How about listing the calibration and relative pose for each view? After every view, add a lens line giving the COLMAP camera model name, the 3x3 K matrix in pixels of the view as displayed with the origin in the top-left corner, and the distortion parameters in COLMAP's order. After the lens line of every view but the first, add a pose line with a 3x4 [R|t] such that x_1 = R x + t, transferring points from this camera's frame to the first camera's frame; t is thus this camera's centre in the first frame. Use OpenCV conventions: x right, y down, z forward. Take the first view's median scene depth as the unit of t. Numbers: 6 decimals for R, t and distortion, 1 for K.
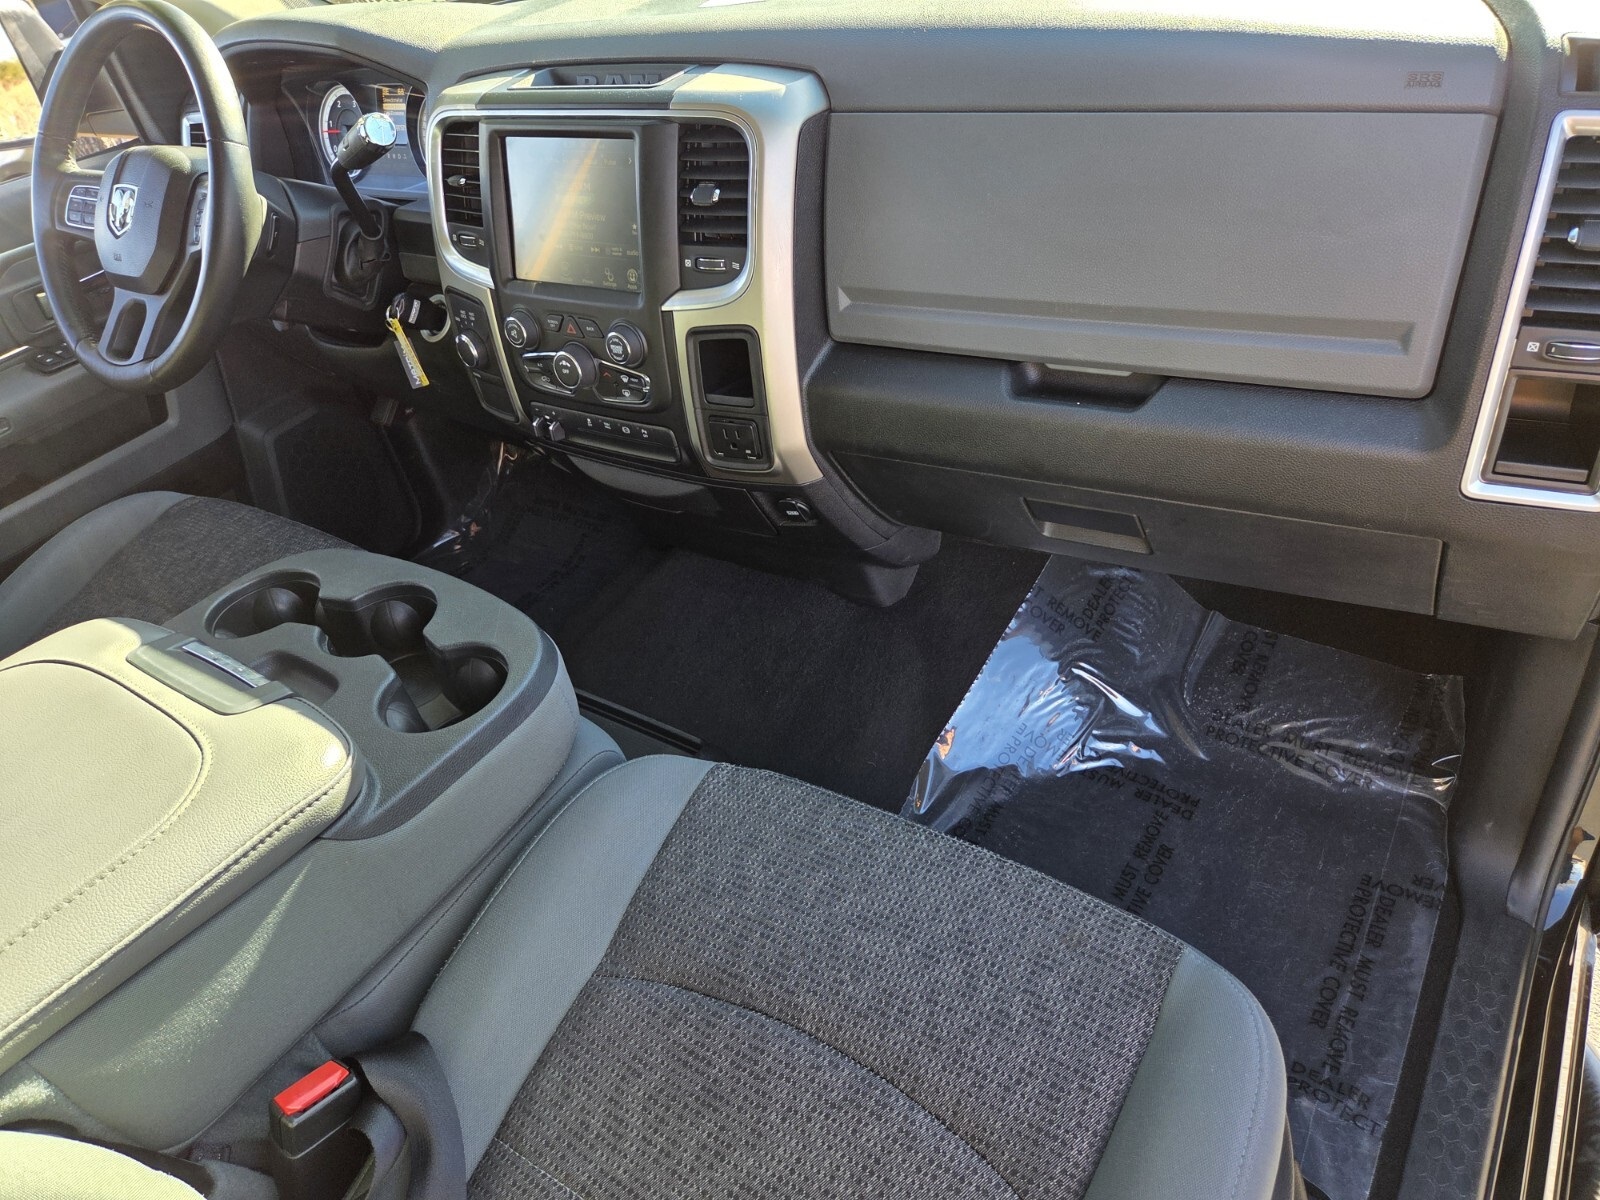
lens RADIAL K [[1080.8, 0, 789.3], [0, 1080.8, 613.1], [0, 0, 1]] dist [0.009570, 0.000194]
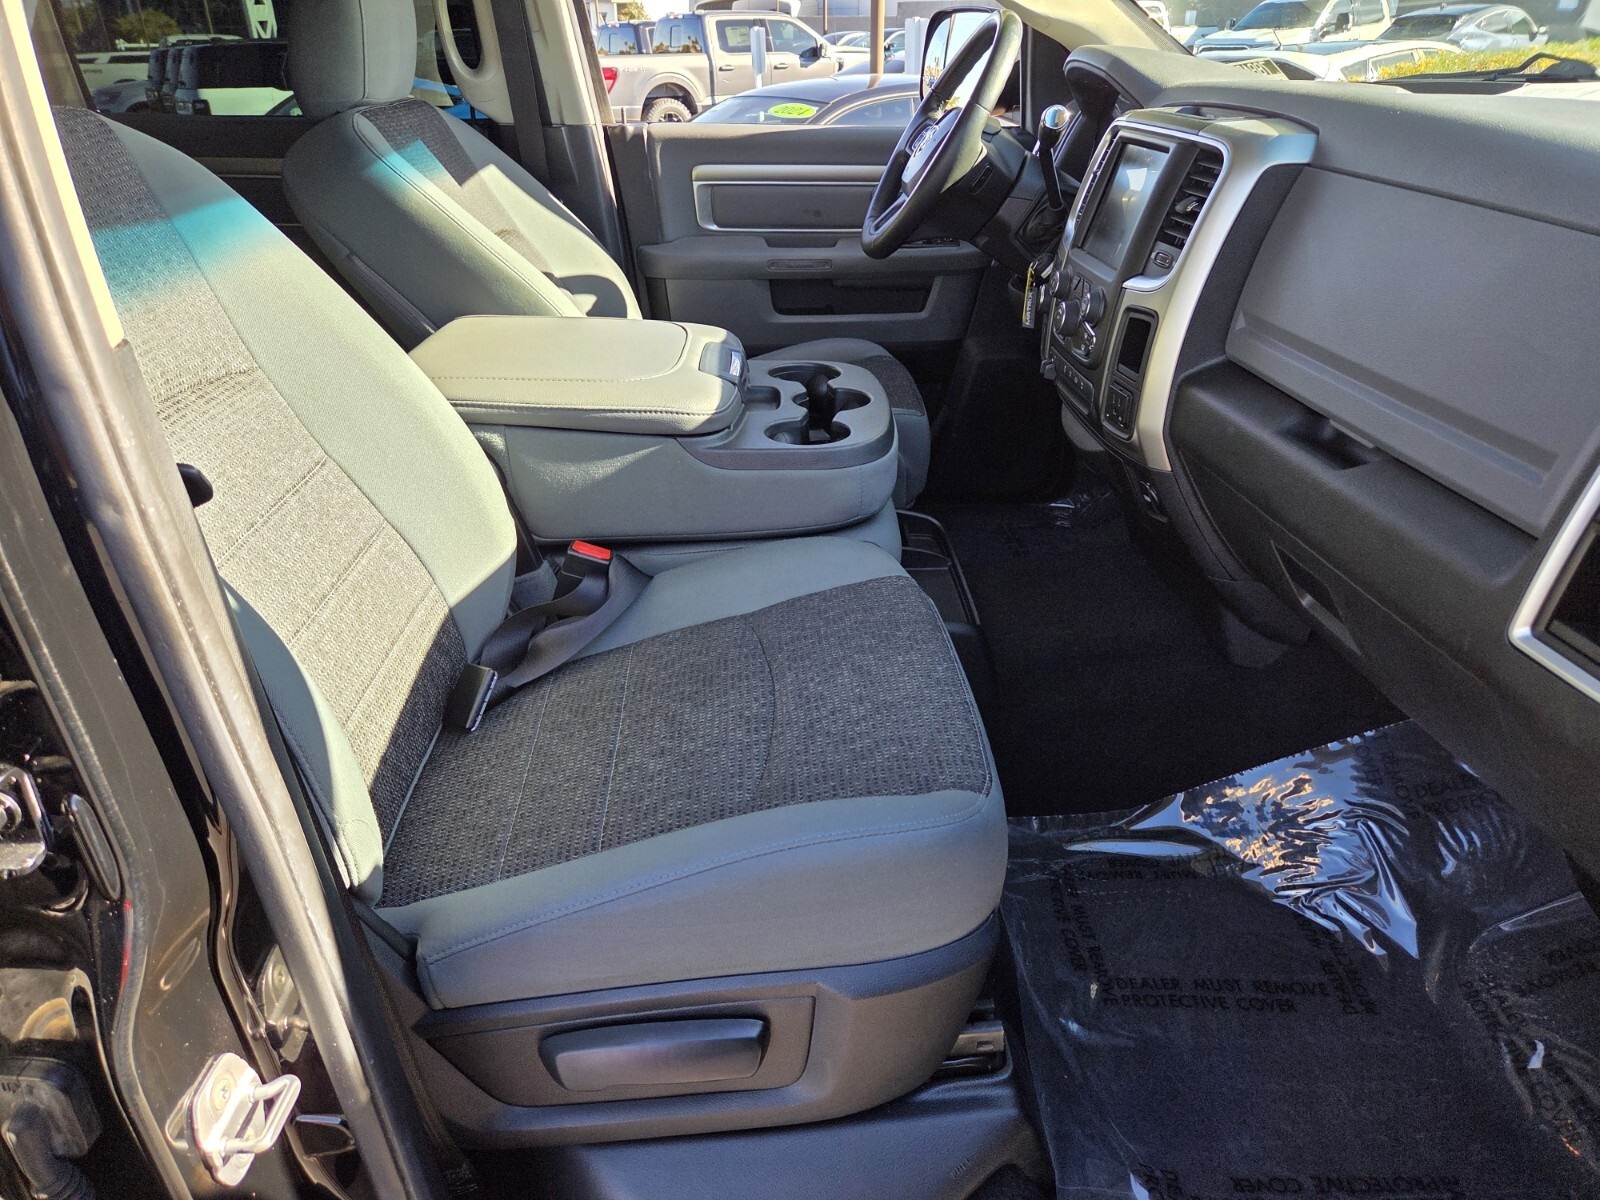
lens RADIAL K [[1080.8, 0, 789.3], [0, 1080.8, 613.1], [0, 0, 1]] dist [0.009570, 0.000194]
pose [[0.571602, 0.504518, -0.647096, 0.672024], [-0.564685, 0.814045, 0.135876, 0.074937], [0.595317, 0.287738, 0.750203, -0.061480]]
